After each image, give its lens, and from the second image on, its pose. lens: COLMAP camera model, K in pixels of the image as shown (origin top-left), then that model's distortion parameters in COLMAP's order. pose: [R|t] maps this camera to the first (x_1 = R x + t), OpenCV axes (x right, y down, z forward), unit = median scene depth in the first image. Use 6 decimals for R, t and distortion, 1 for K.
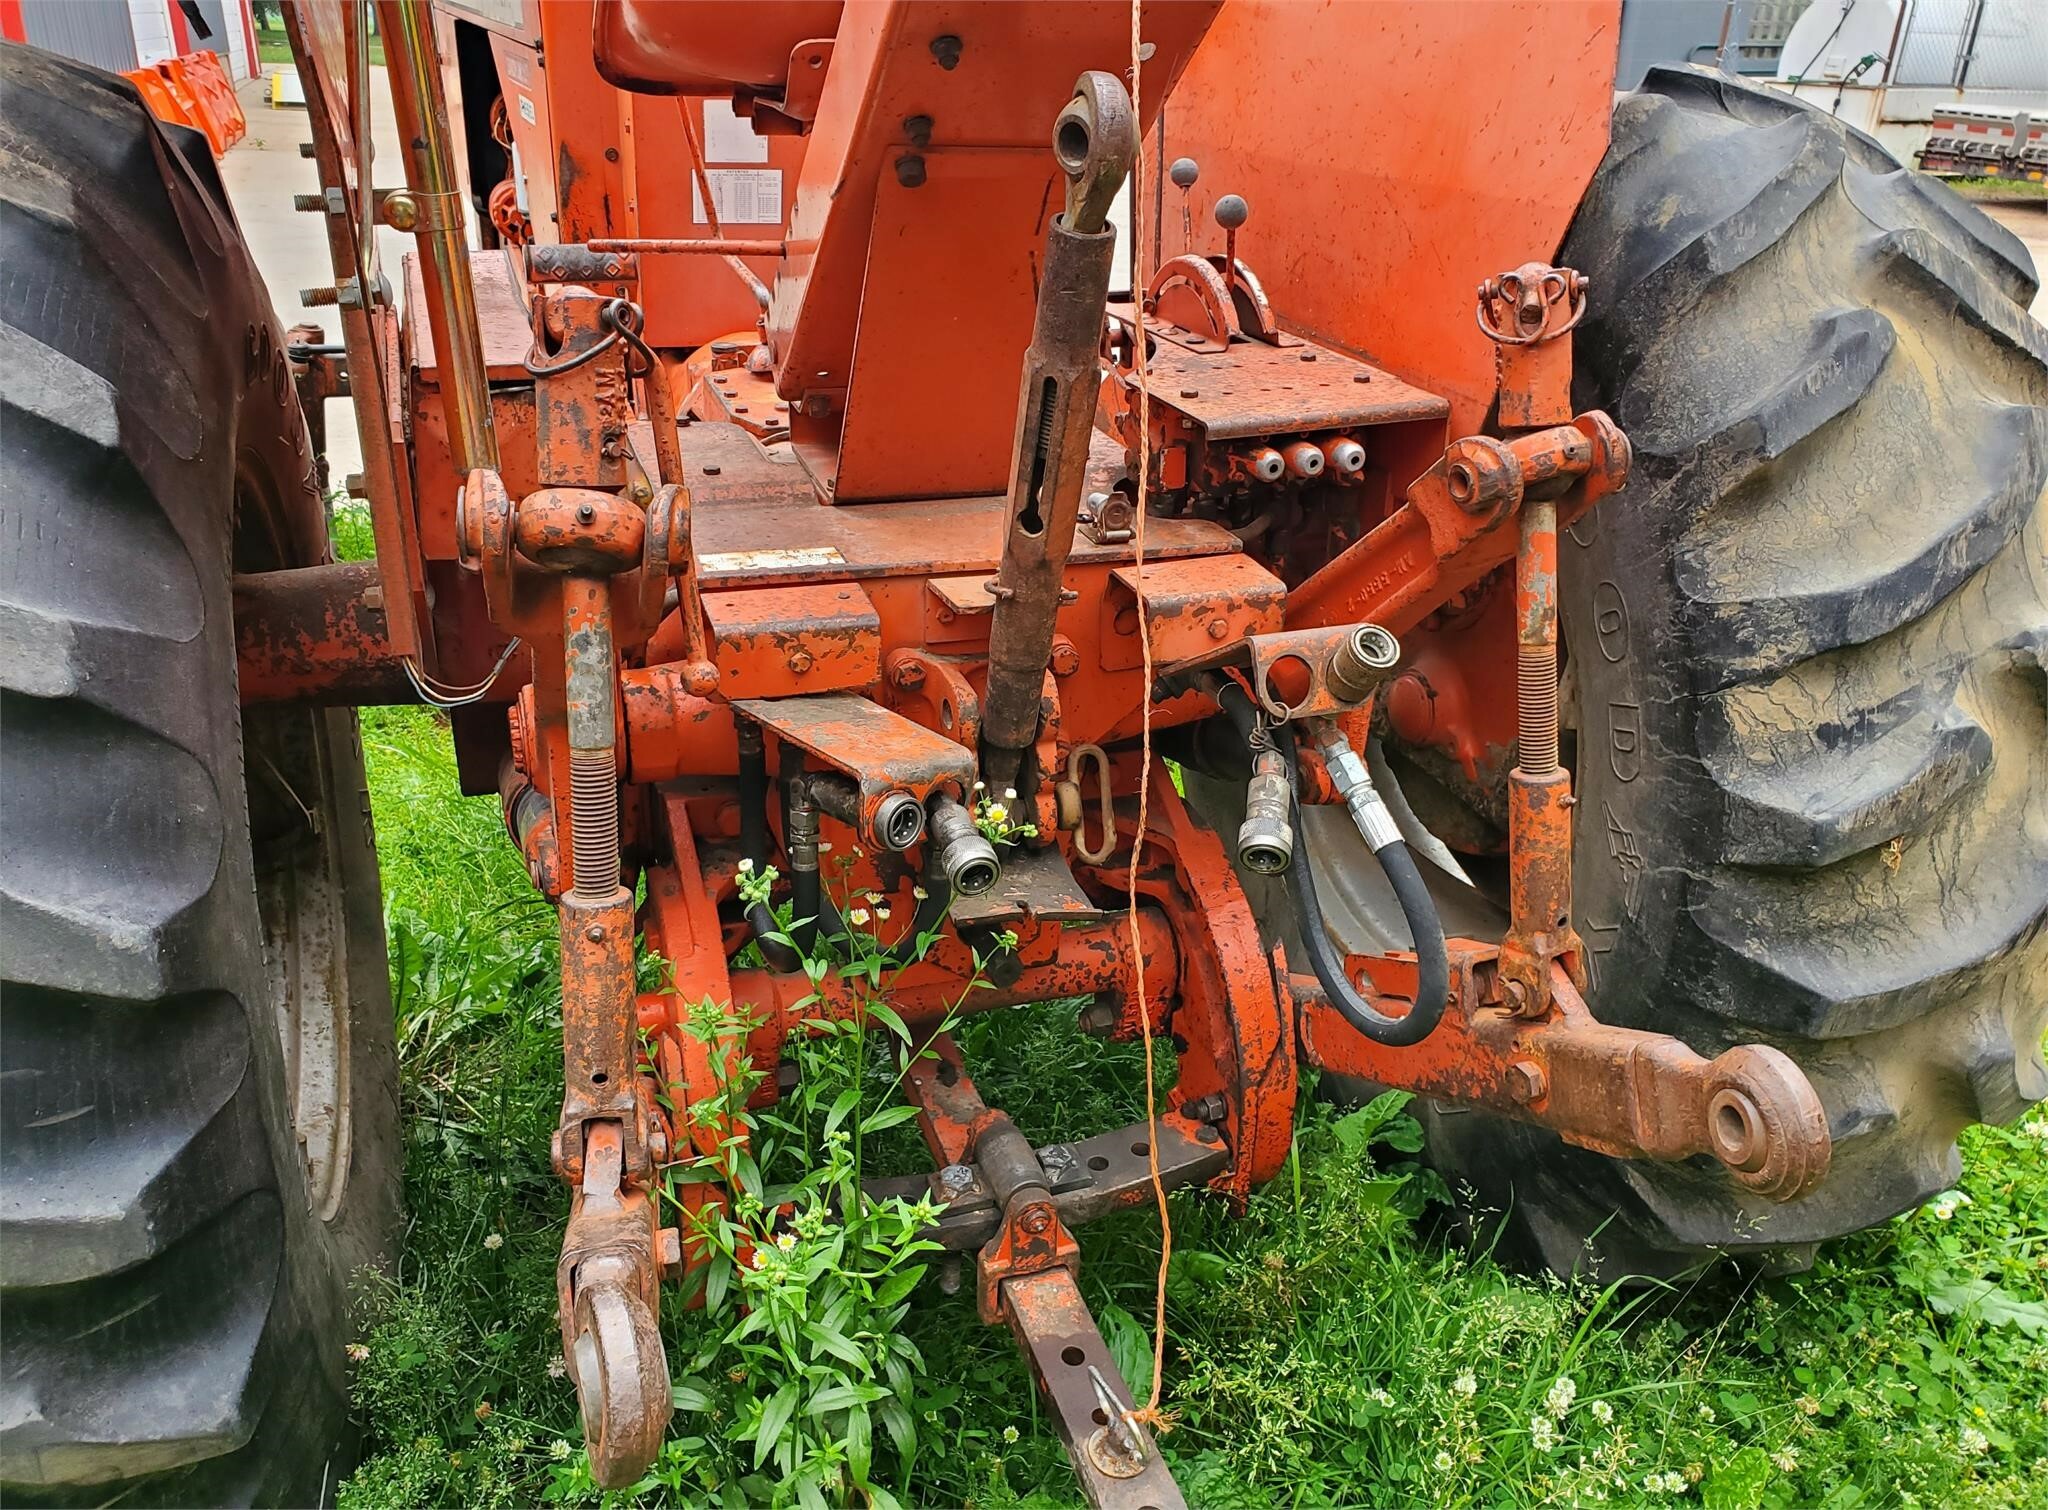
lens RADIAL K [[1591.0, 0, 1019.9], [0, 1591.0, 757.3], [0, 0, 1]] dist [0.005776, 0.014004]
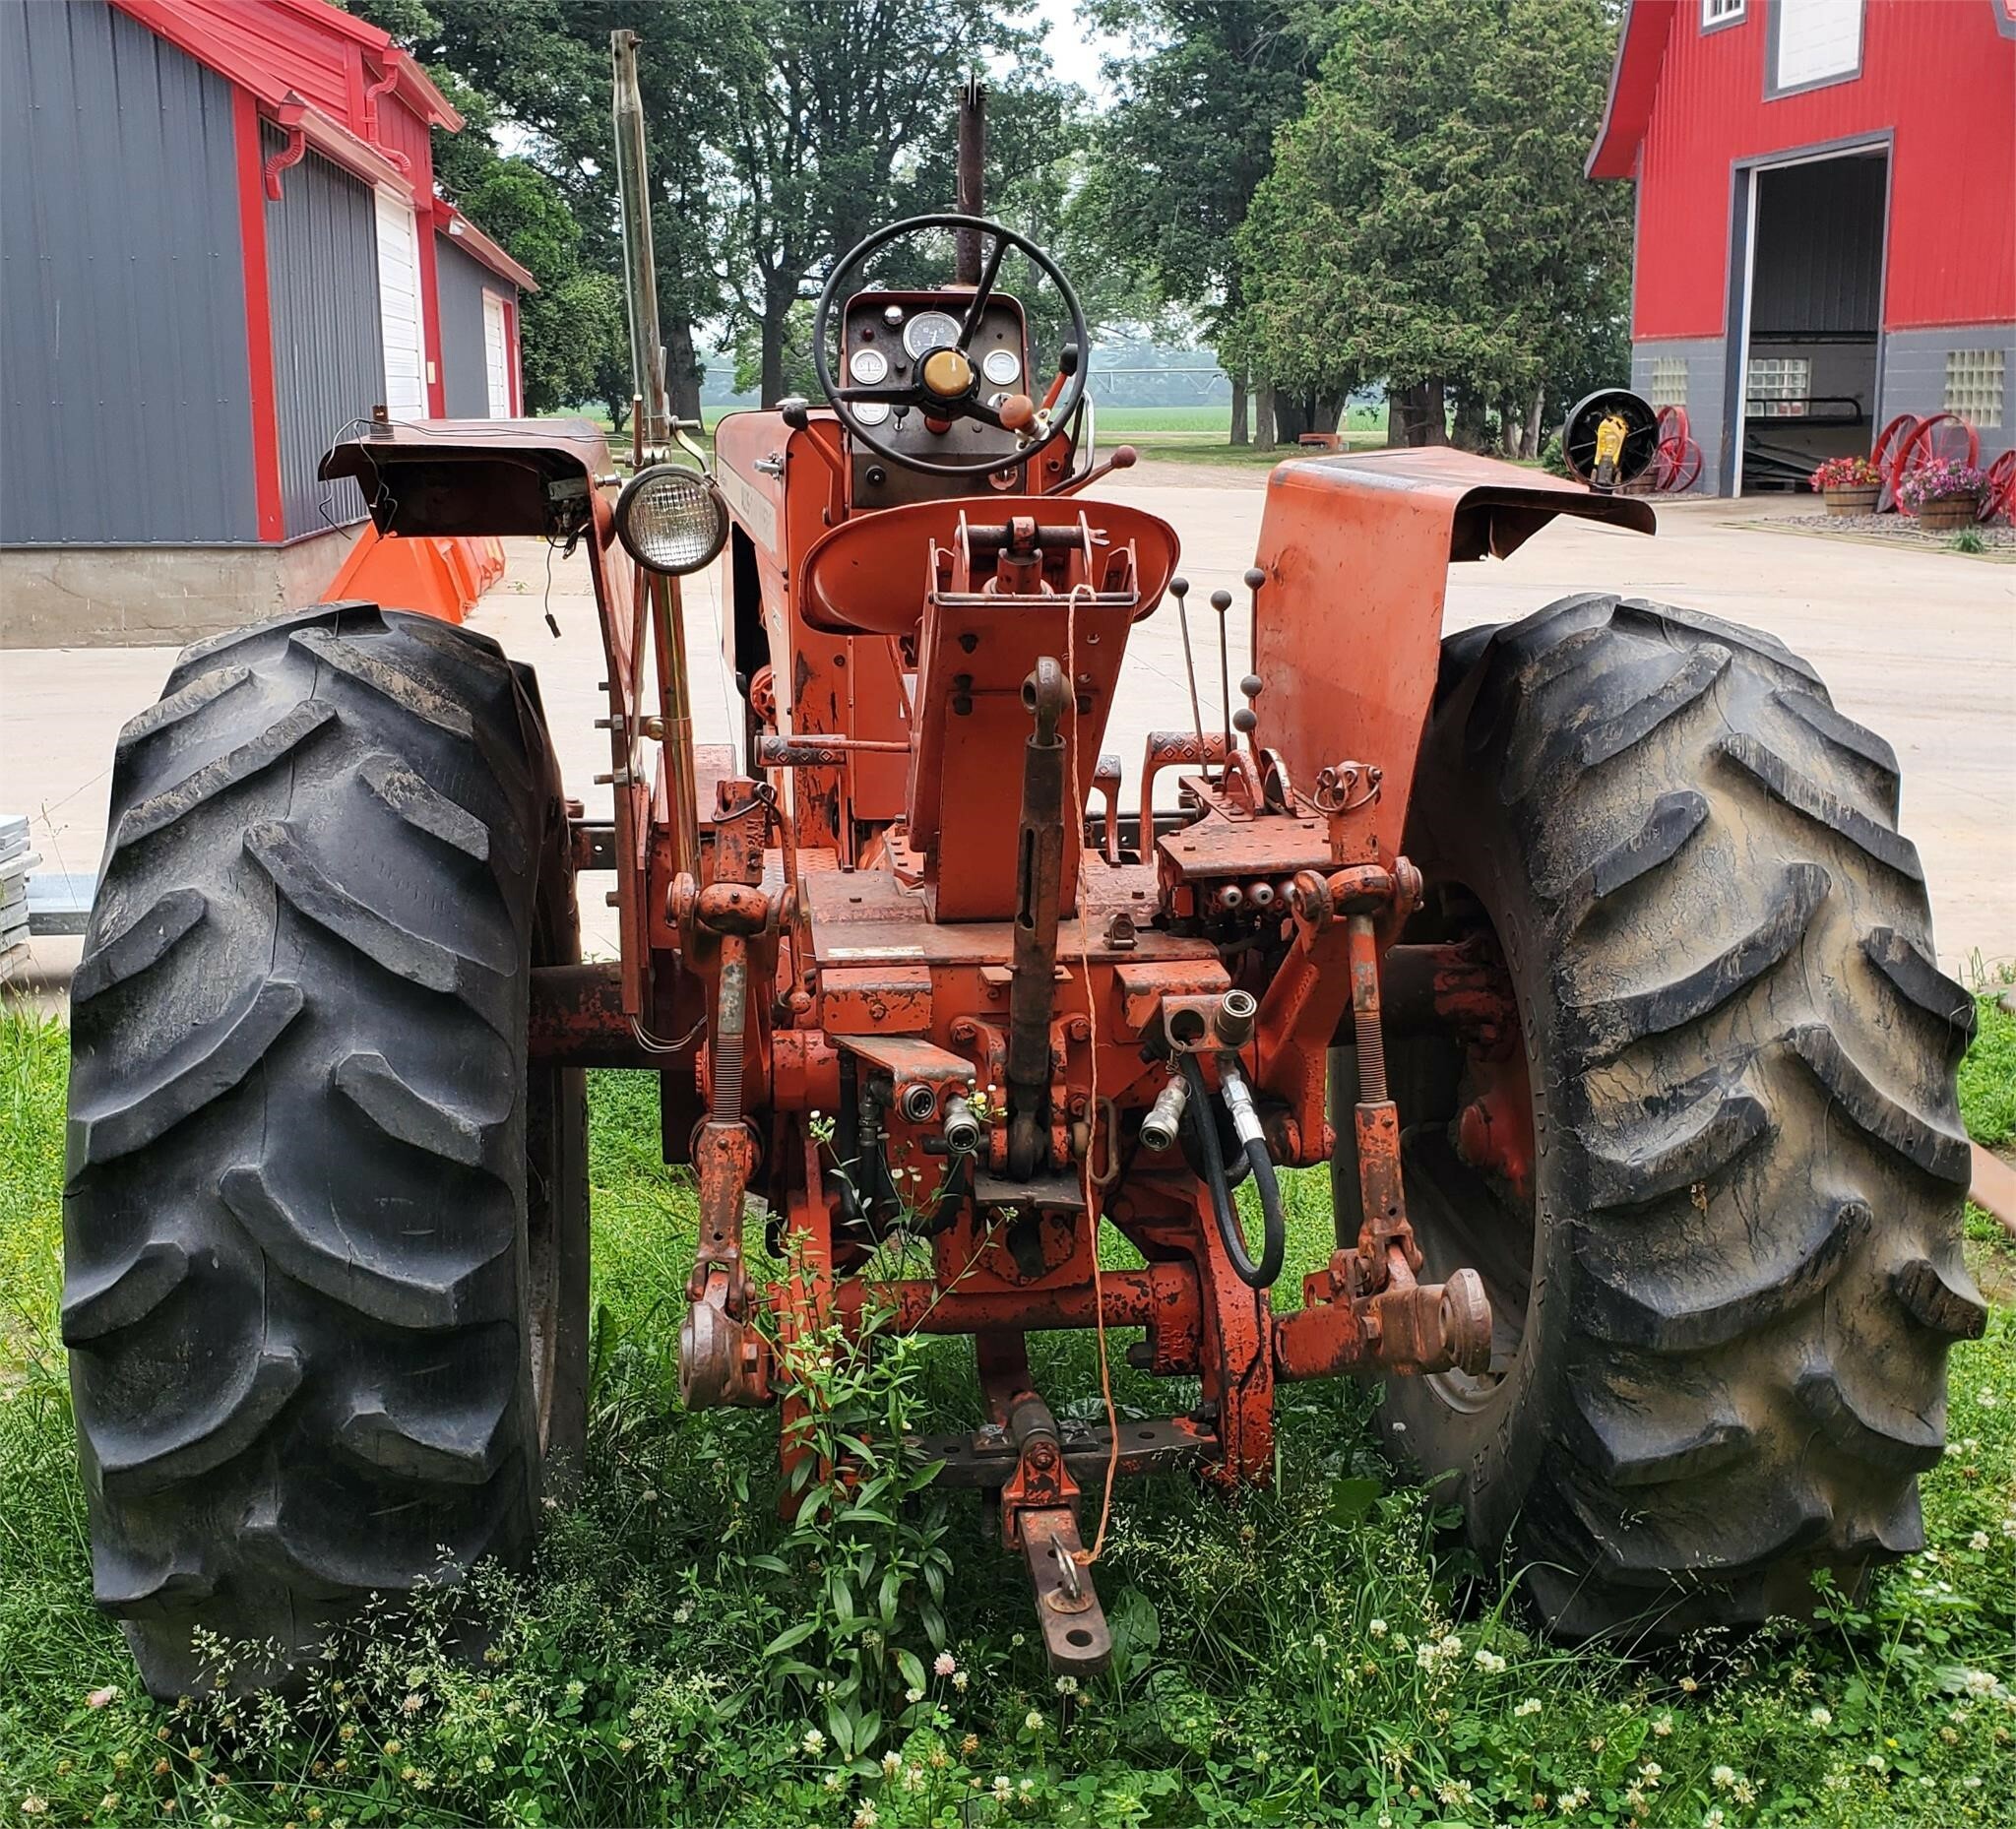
lens RADIAL K [[2213.4, 0, 1011.3], [0, 2213.4, 912.4], [0, 0, 1]] dist [0.142717, 0.000000]
pose [[0.979227, 0.016576, -0.202089, 0.365508], [-0.059932, 0.975785, -0.210362, 0.252513], [0.193708, 0.218103, 0.956508, -0.902519]]
